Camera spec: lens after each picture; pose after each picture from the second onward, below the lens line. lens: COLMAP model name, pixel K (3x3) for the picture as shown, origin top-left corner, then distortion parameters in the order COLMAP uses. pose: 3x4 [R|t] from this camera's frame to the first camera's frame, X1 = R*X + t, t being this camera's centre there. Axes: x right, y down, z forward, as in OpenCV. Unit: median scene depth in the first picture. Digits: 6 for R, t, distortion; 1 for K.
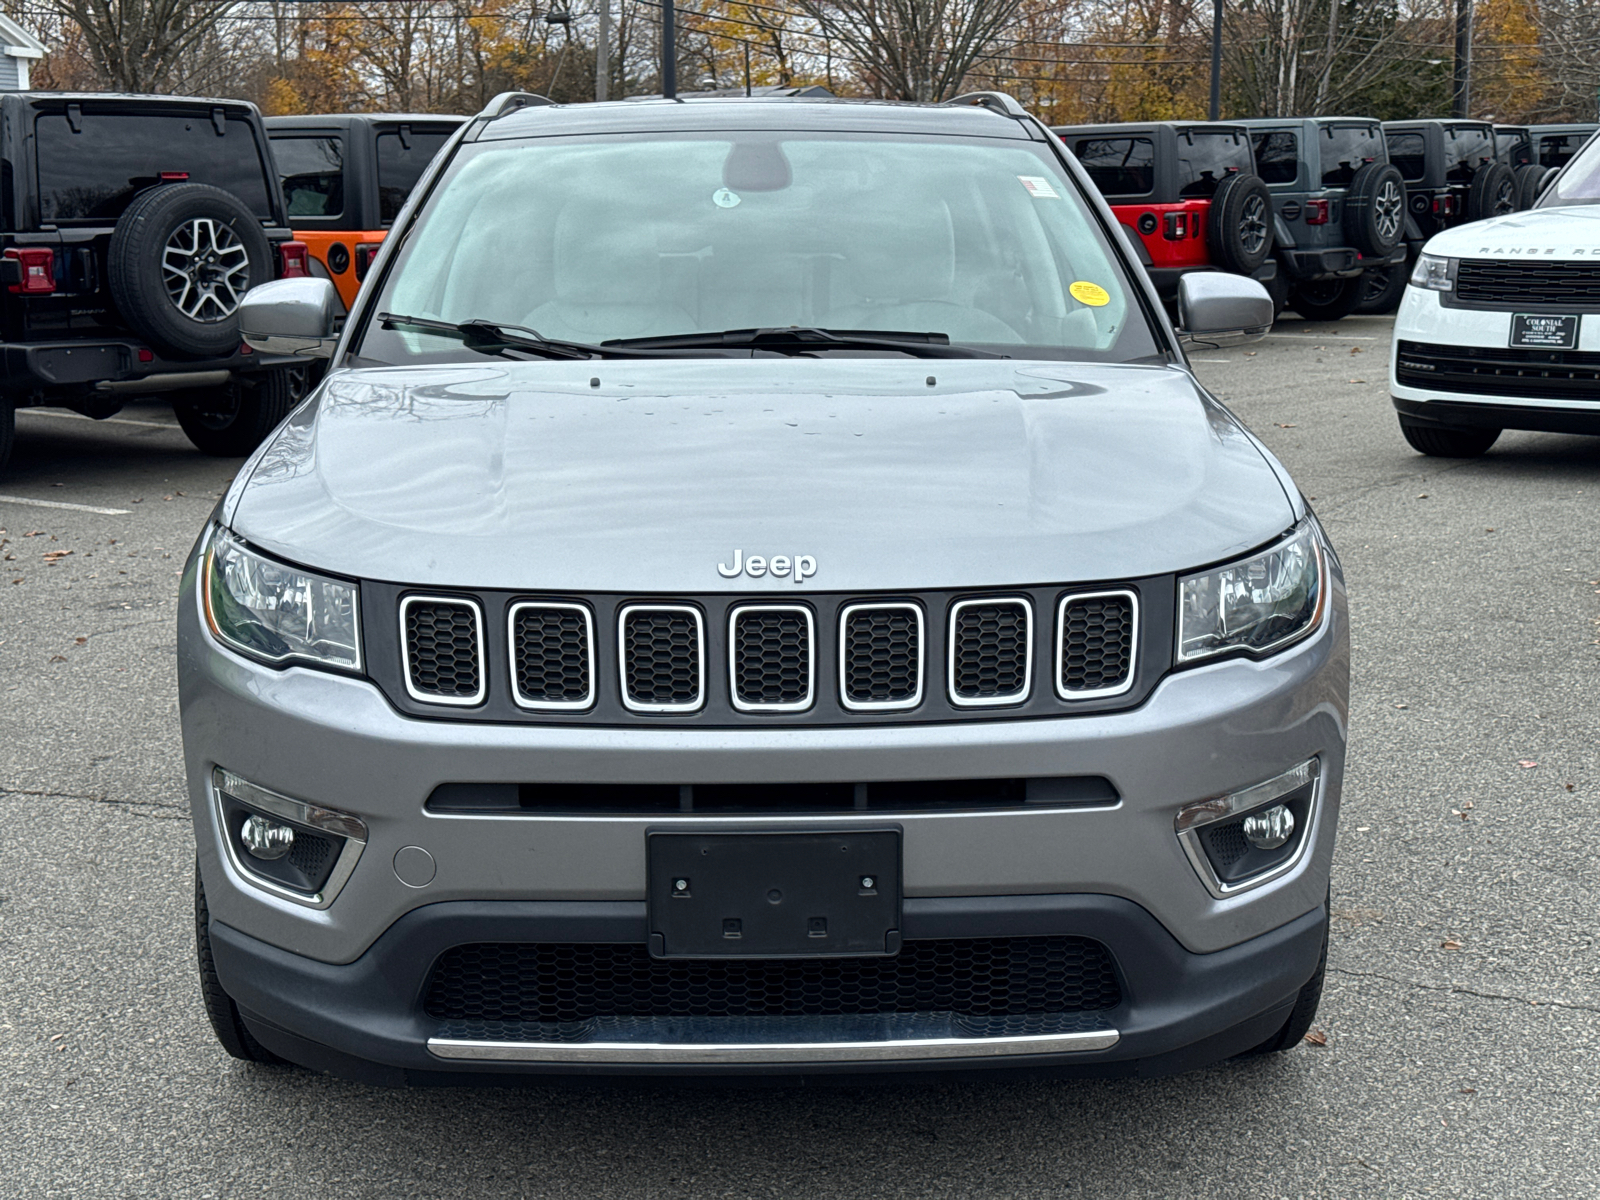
lens RADIAL K [[2266.9, 0, 786.4], [0, 2266.9, 597.2], [0, 0, 1]] dist [0.097891, 0.000000]
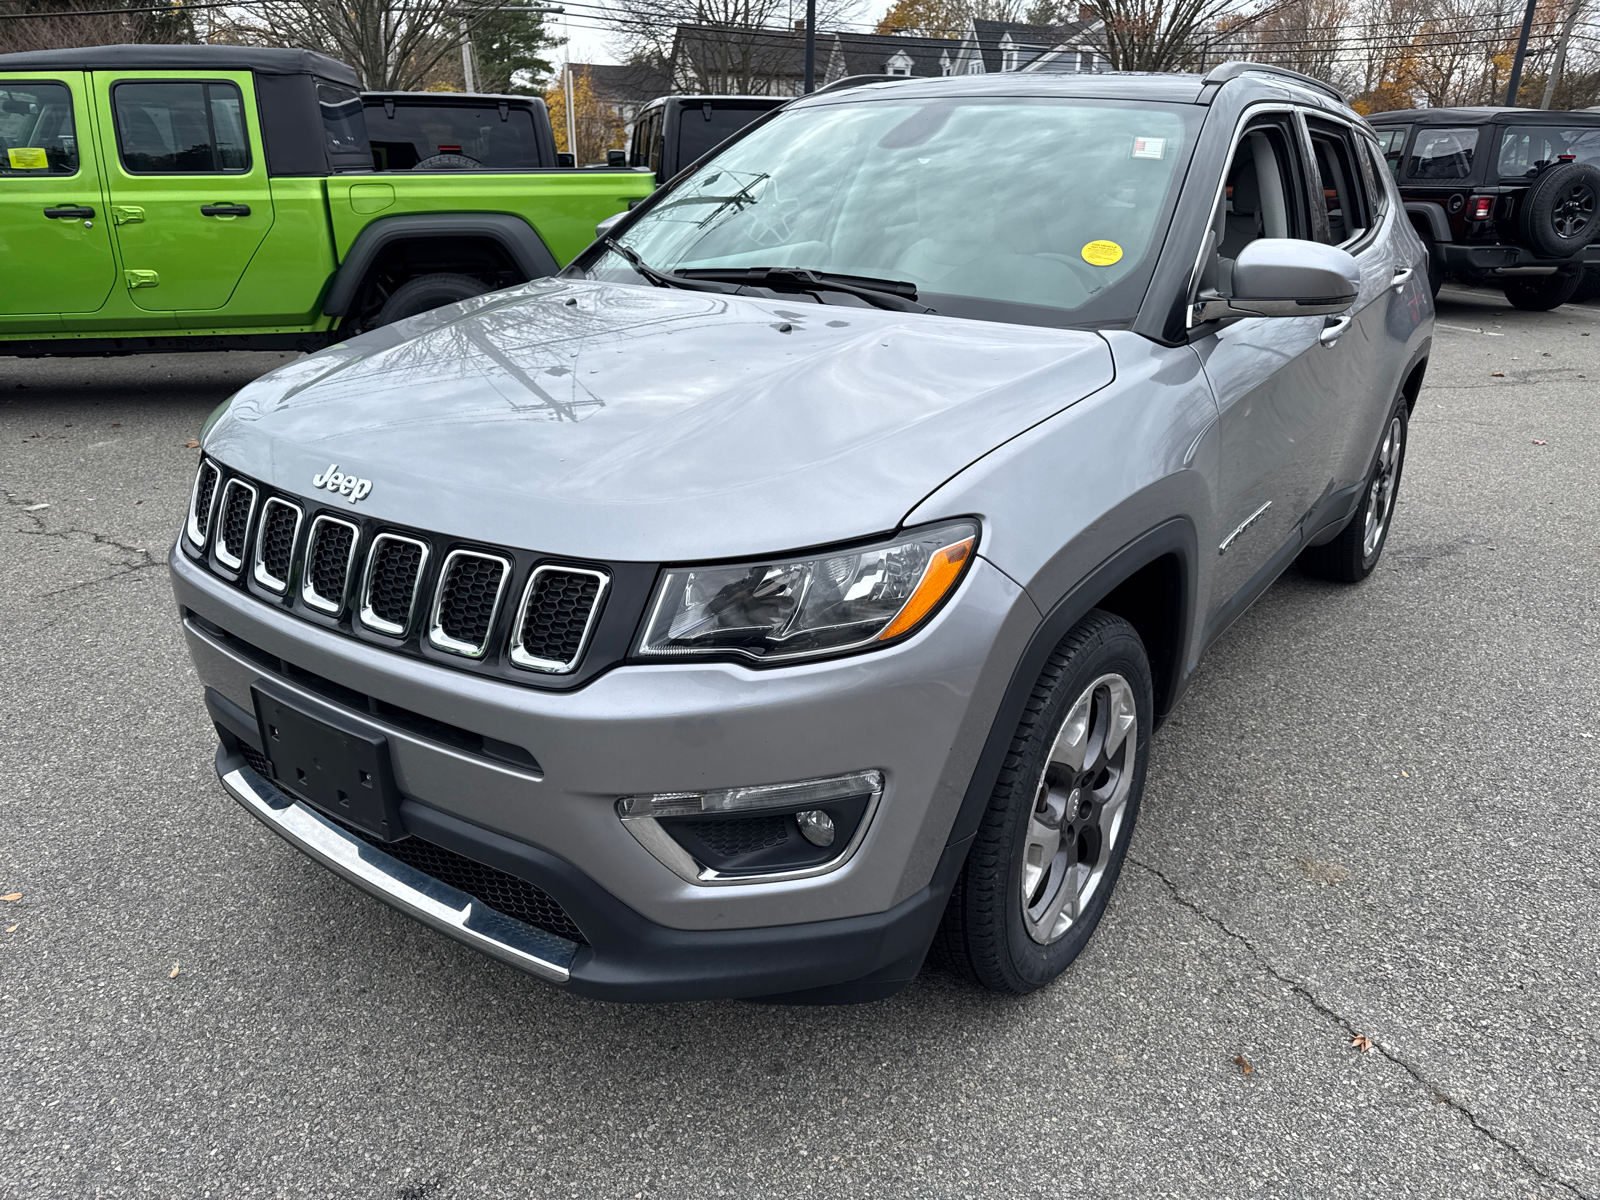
lens RADIAL K [[1142.2, 0, 807.8], [0, 1142.2, 604.0], [0, 0, 1]] dist [0.020571, -0.025570]
pose [[0.794926, 0.230813, -0.561087, 0.418075], [-0.121729, 0.966678, 0.225199, -0.092475], [0.594370, -0.110716, 0.796534, 0.556800]]
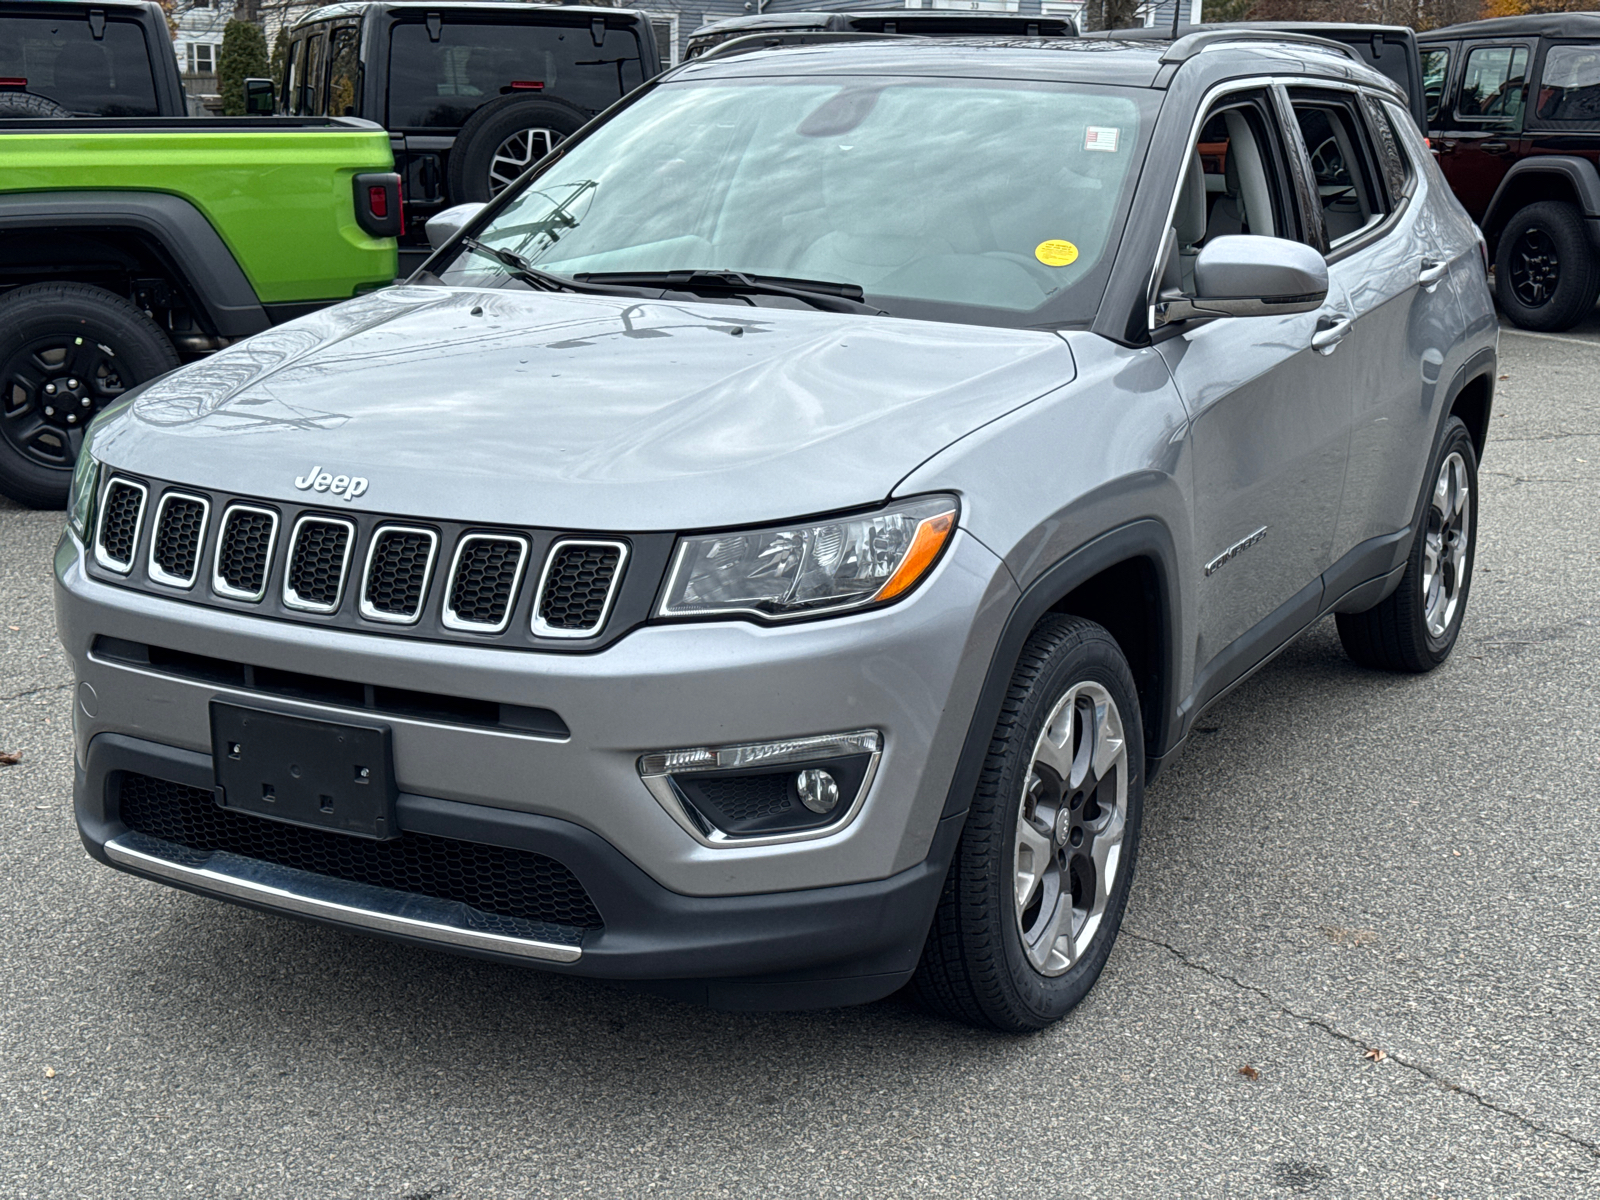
lens RADIAL K [[2266.9, 0, 796.9], [0, 2266.9, 607.3], [0, 0, 1]] dist [0.097891, 0.000000]
pose [[0.862632, 0.127896, -0.489396, 0.623180], [-0.103448, 0.991664, 0.076814, -0.052611], [0.495140, -0.015635, 0.868672, 0.103267]]
